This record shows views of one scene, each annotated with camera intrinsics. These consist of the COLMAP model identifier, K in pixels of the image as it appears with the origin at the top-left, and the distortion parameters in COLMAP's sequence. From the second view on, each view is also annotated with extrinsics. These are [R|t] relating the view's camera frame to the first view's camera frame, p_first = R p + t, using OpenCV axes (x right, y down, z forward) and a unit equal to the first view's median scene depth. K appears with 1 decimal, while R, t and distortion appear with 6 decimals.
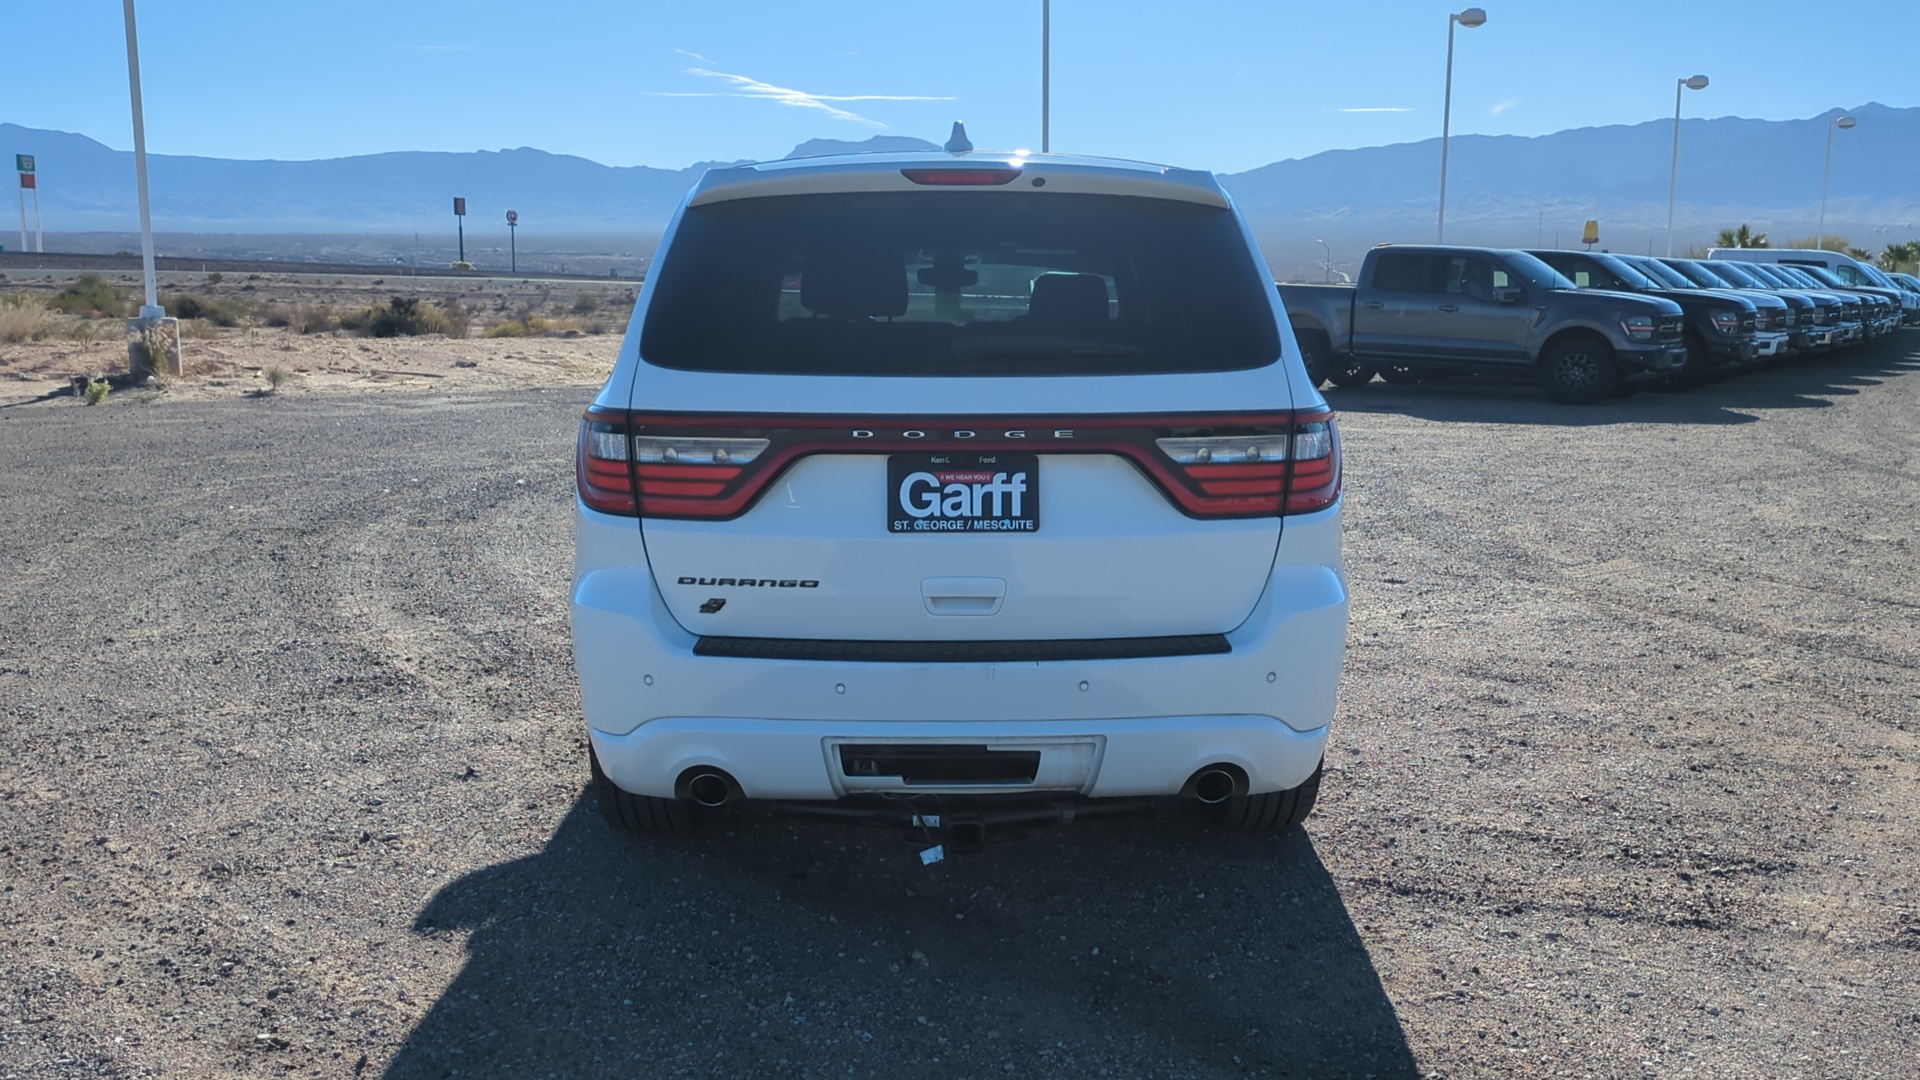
lens RADIAL K [[1635.7, 0, 961.2], [0, 1635.7, 545.3], [0, 0, 1]] dist [0.063321, -0.092078]
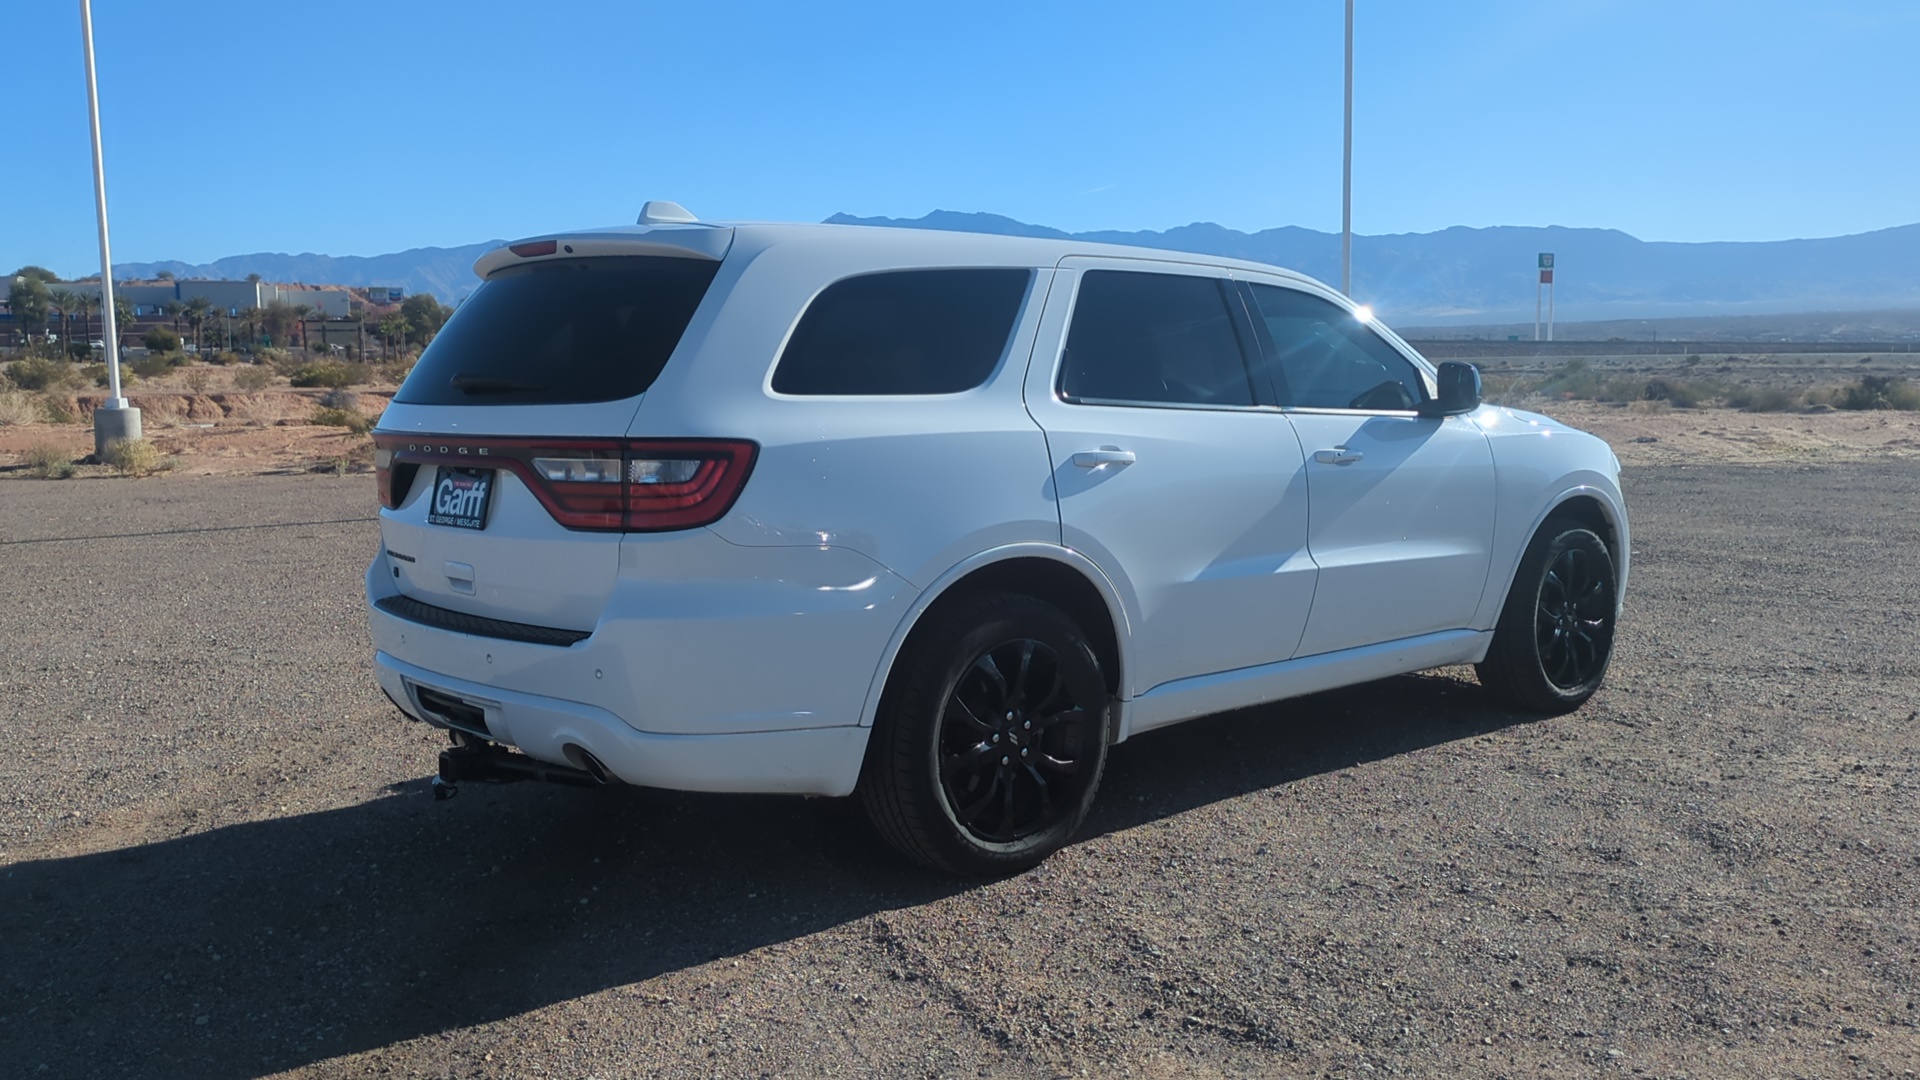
lens RADIAL K [[1635.7, 0, 966.6], [0, 1635.7, 542.5], [0, 0, 1]] dist [0.063321, -0.092078]
pose [[0.654761, 0.061386, -0.753339, 1.209475], [-0.099767, 0.994995, -0.005635, -0.028214], [0.749222, 0.078848, 0.657609, 0.452742]]
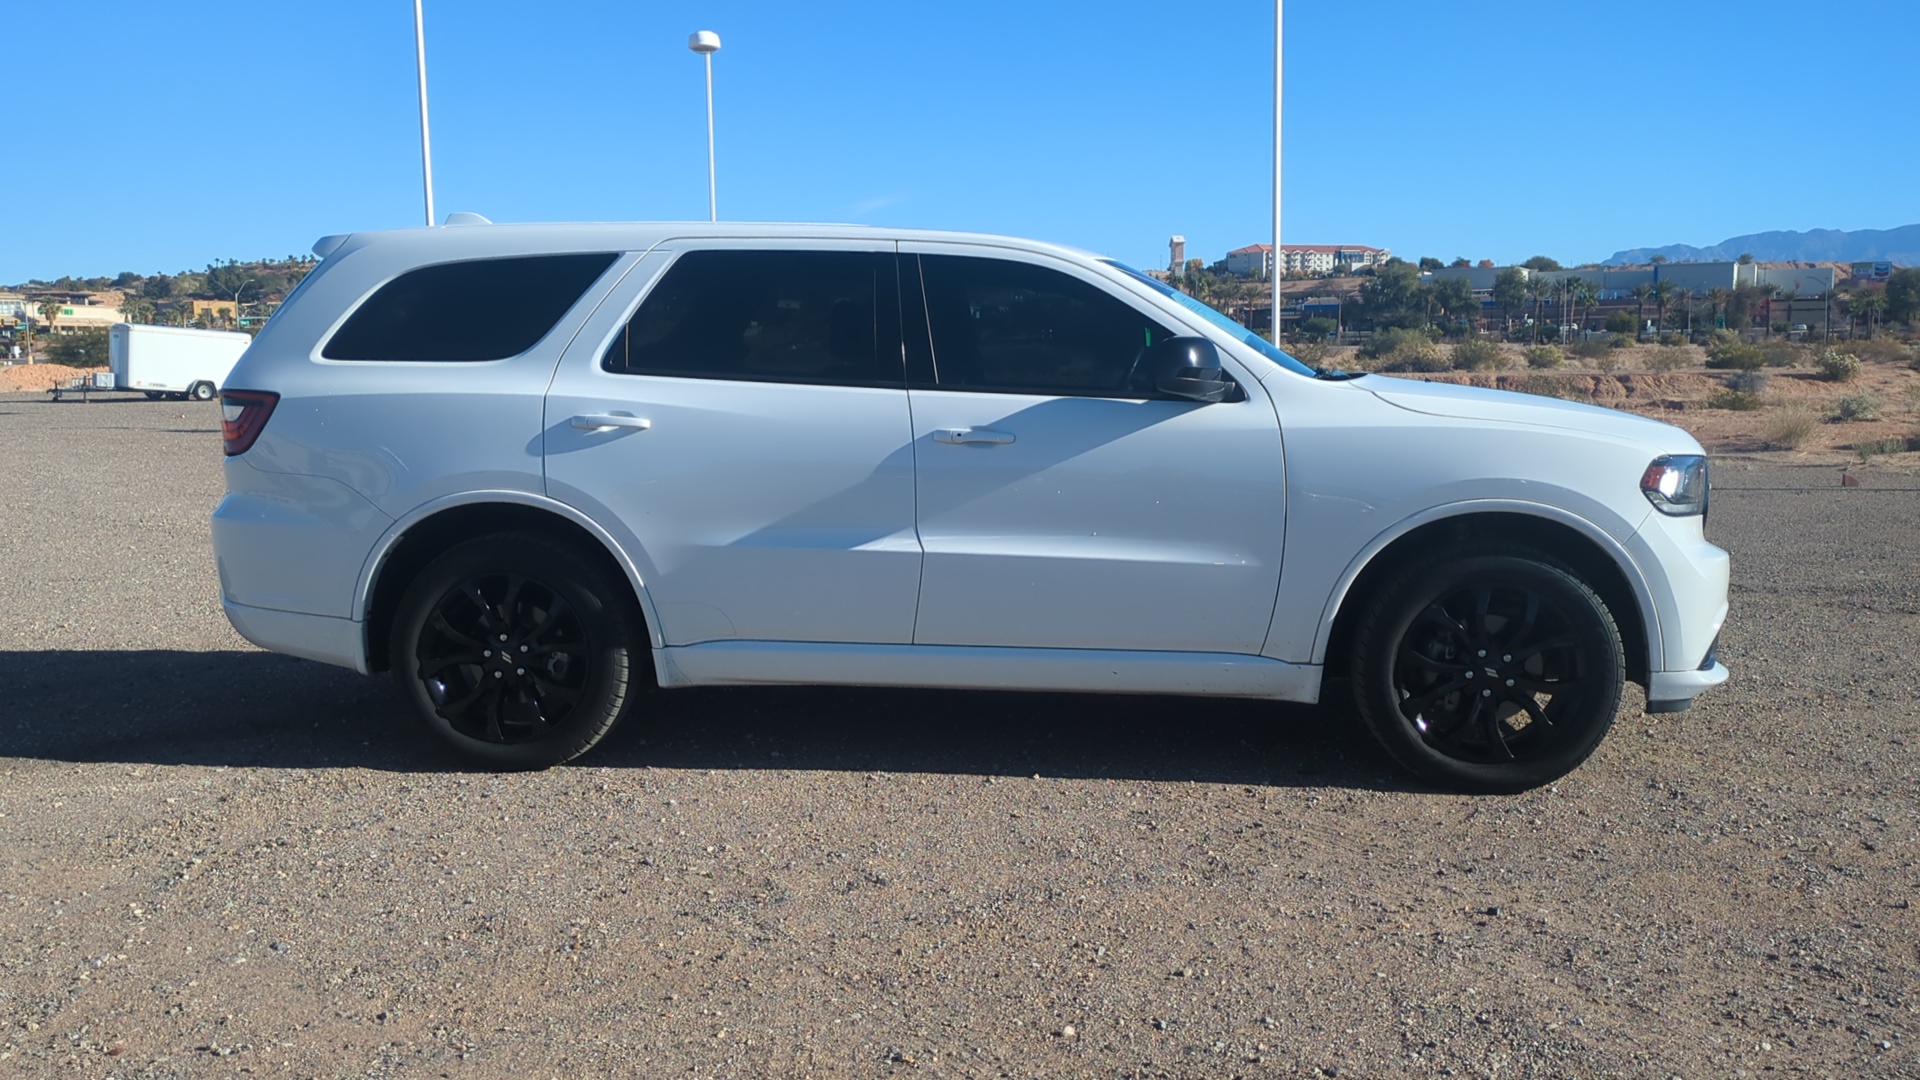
lens RADIAL K [[1635.7, 0, 977.4], [0, 1635.7, 538.7], [0, 0, 1]] dist [0.063321, -0.092078]
pose [[-0.121717, 0.095732, -0.987937, 1.535501], [-0.151087, 0.981952, 0.113767, -0.161493], [0.980998, 0.163111, -0.105056, 1.409687]]
